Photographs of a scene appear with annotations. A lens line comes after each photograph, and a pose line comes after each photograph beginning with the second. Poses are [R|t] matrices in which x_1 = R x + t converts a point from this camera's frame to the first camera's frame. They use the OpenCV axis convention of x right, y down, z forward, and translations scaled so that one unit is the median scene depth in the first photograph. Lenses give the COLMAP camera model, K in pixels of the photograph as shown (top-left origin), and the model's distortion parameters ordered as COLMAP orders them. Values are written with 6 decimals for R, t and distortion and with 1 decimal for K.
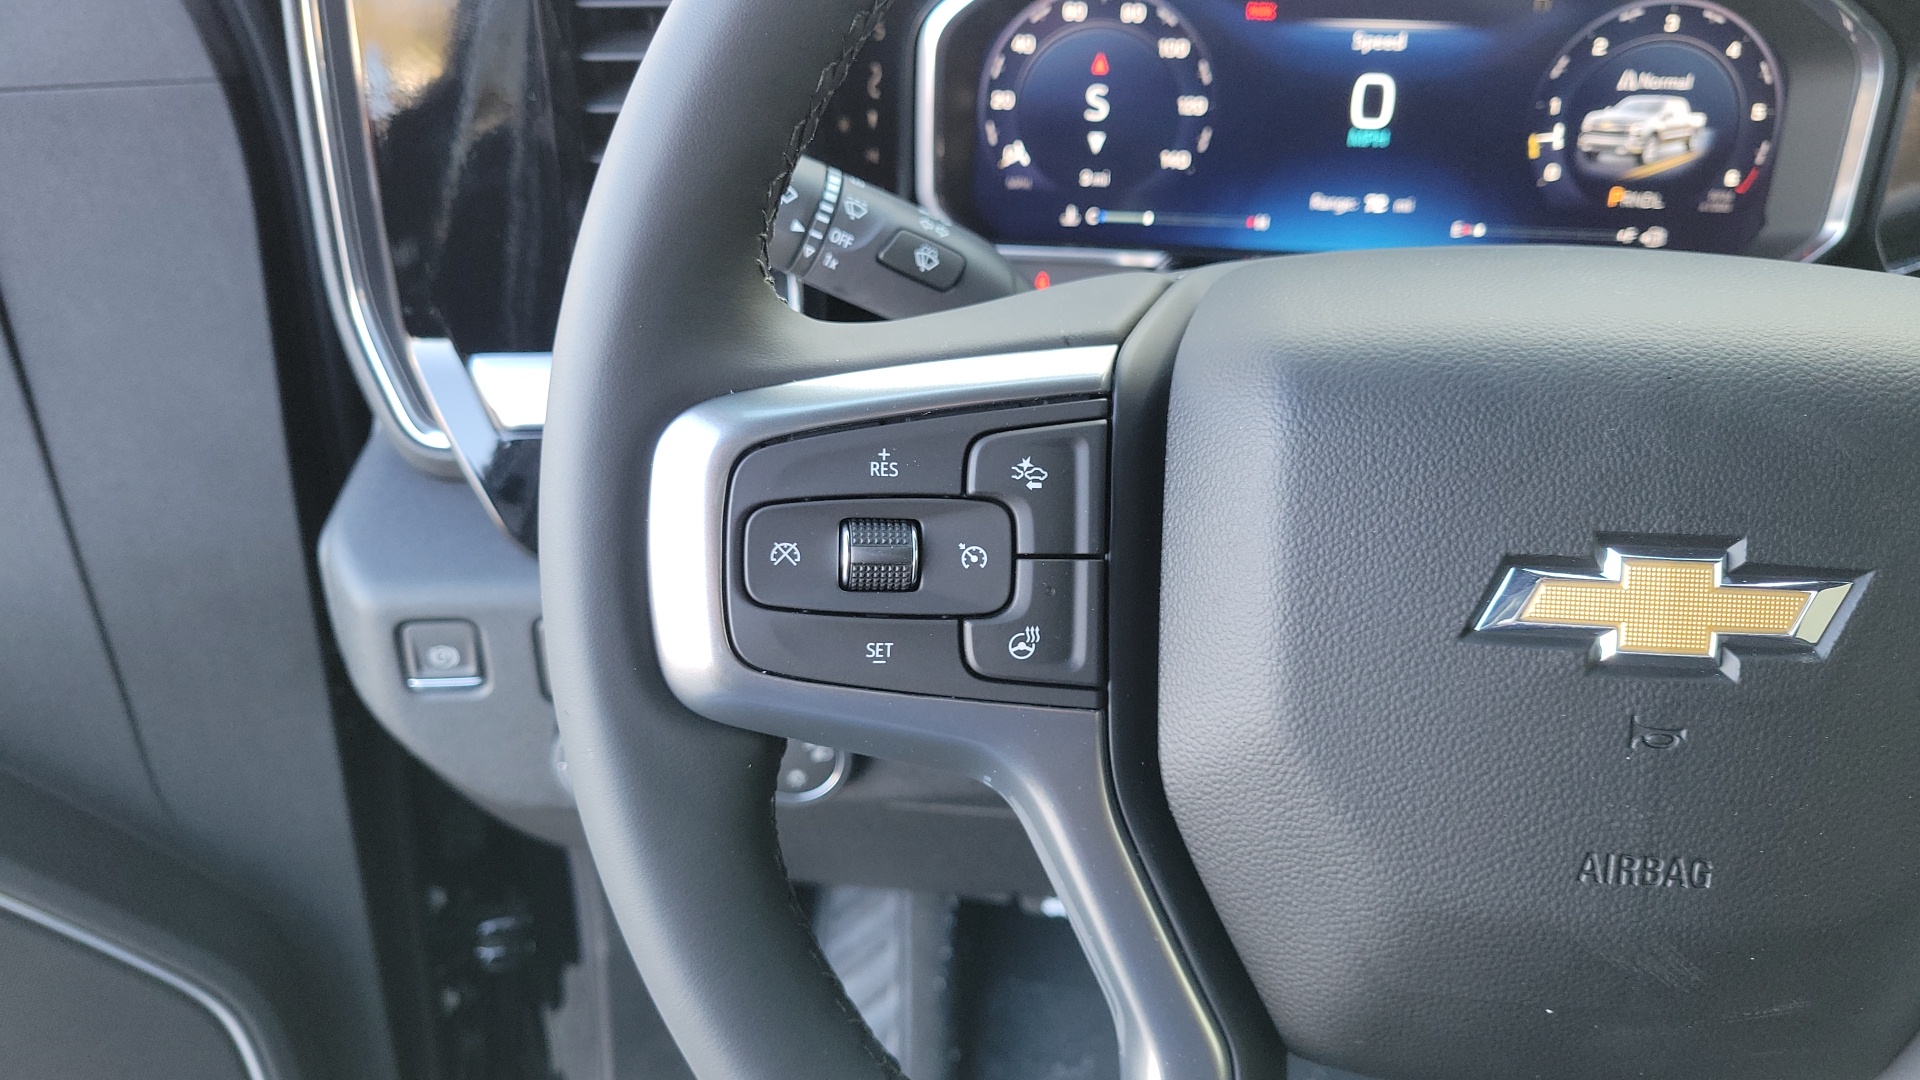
lens RADIAL K [[1461.3, 0, 989.3], [0, 1461.3, 555.3], [0, 0, 1]] dist [0.002957, 0.000843]
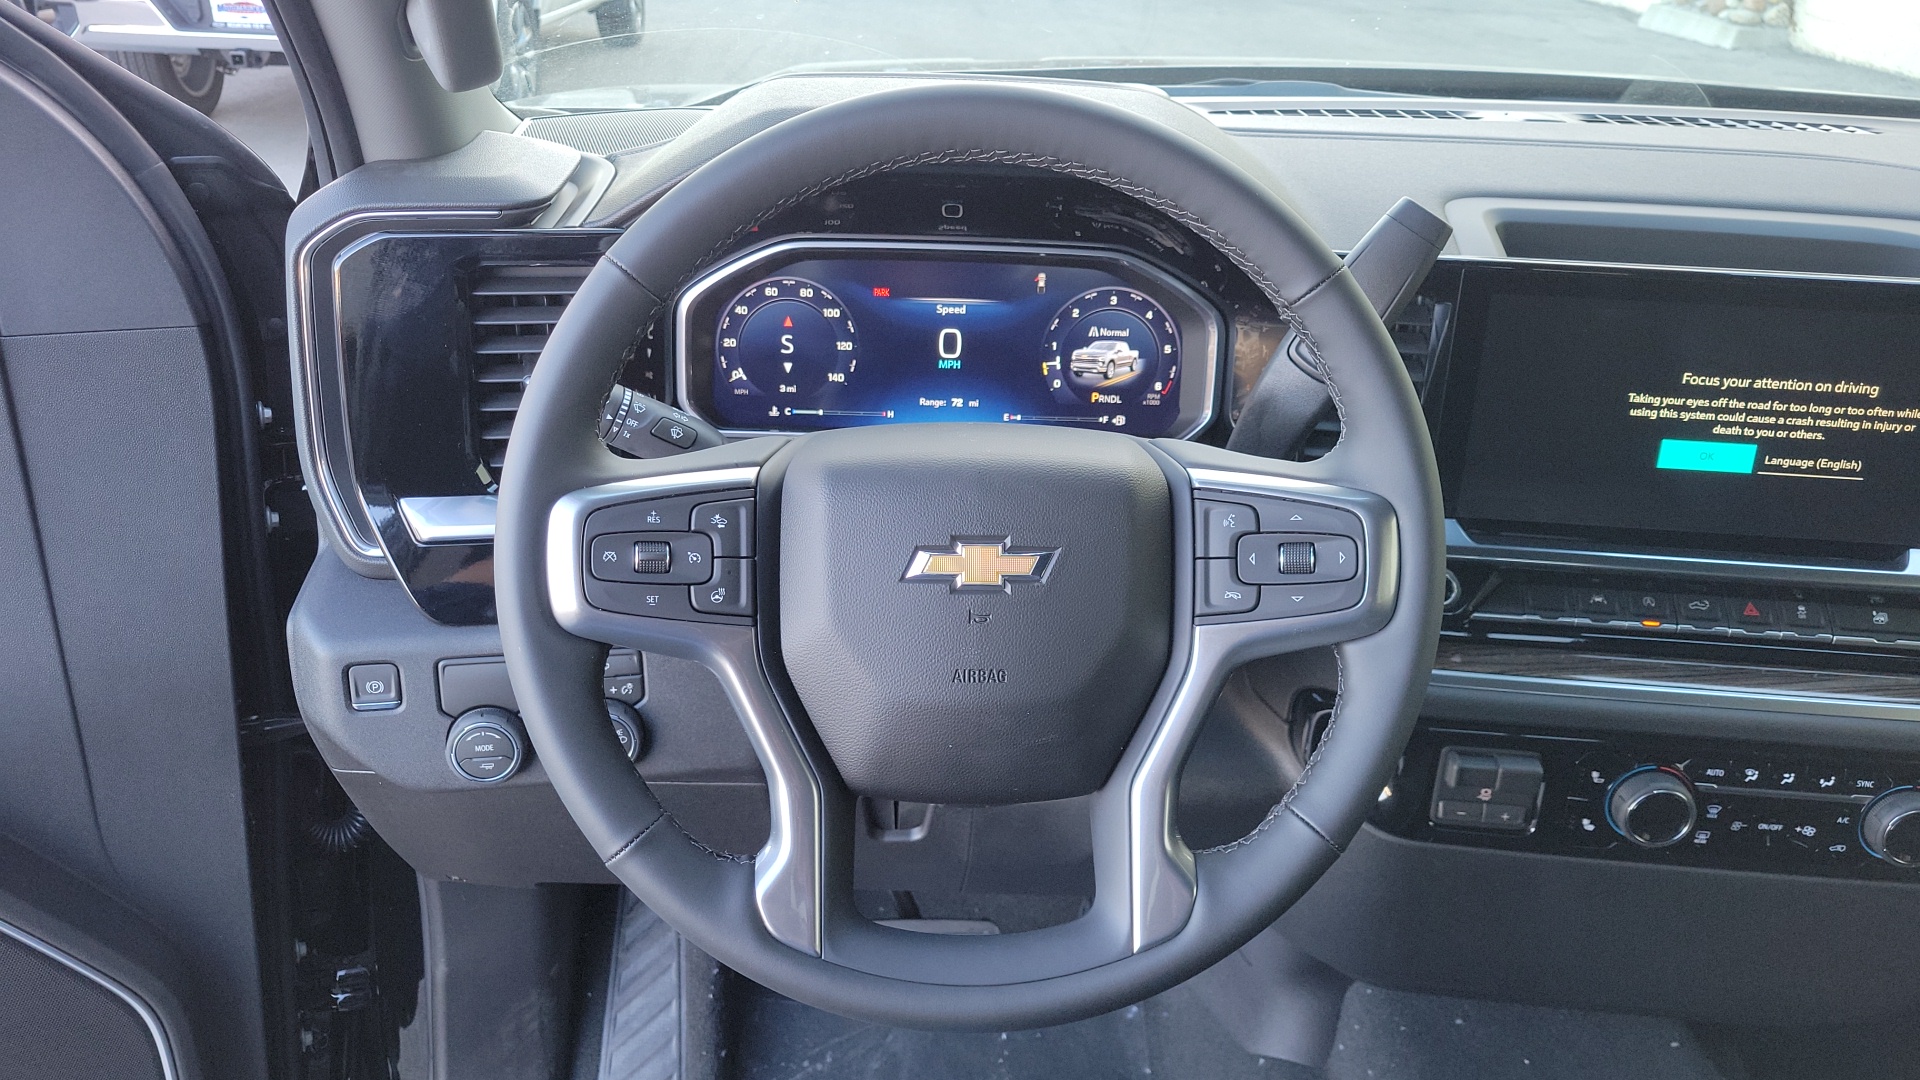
lens RADIAL K [[1408.8, 0, 960.0], [0, 1408.8, 540.0], [0, 0, 1]] dist [0.009680, 0.002909]
pose [[0.990756, -0.021573, 0.133930, 0.079689], [0.039762, 0.990093, -0.134664, 0.215454], [-0.129698, 0.138744, 0.981799, -0.910837]]
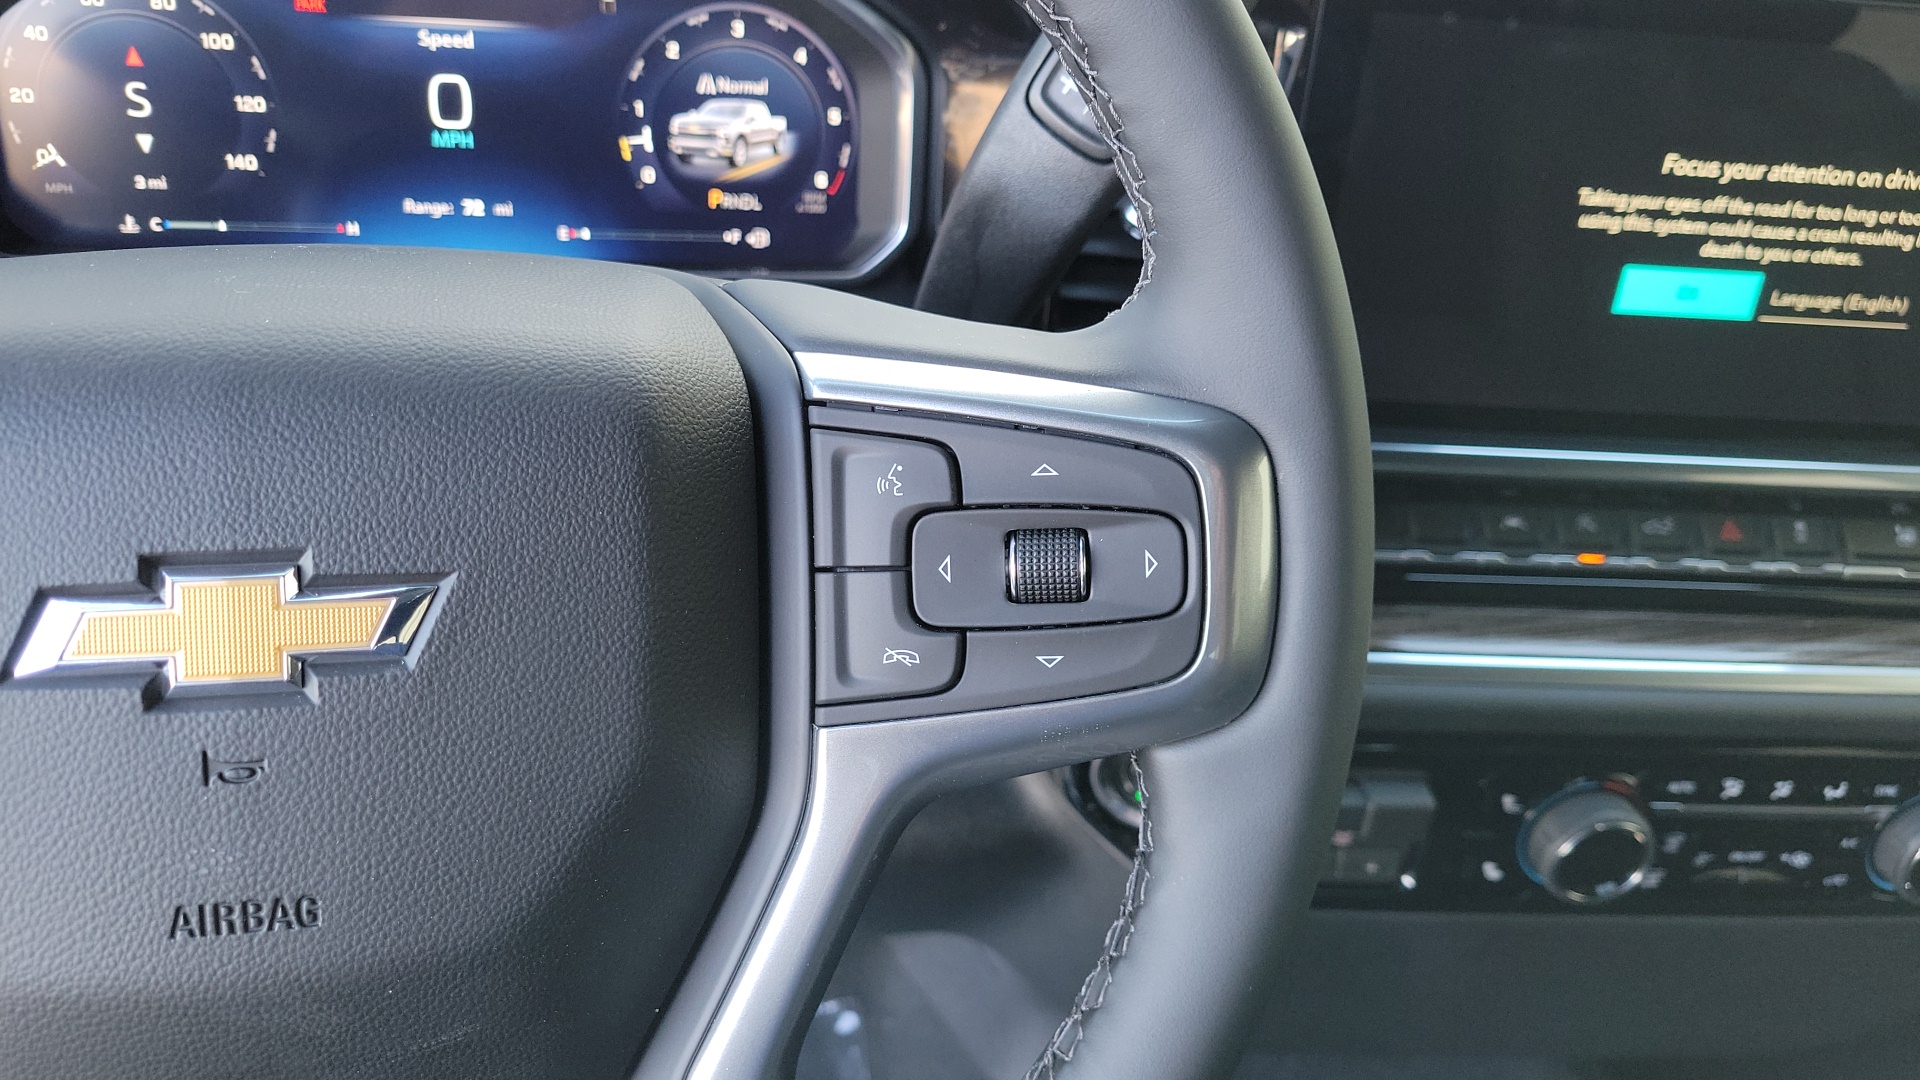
lens RADIAL K [[1461.3, 0, 960.0], [0, 1461.3, 540.0], [0, 0, 1]] dist [0.003683, -0.002844]
pose [[0.952580, -0.075942, 0.294660, 0.440117], [0.081306, 0.996671, -0.005979, 0.015249], [-0.293225, 0.029653, 0.955583, -0.011907]]
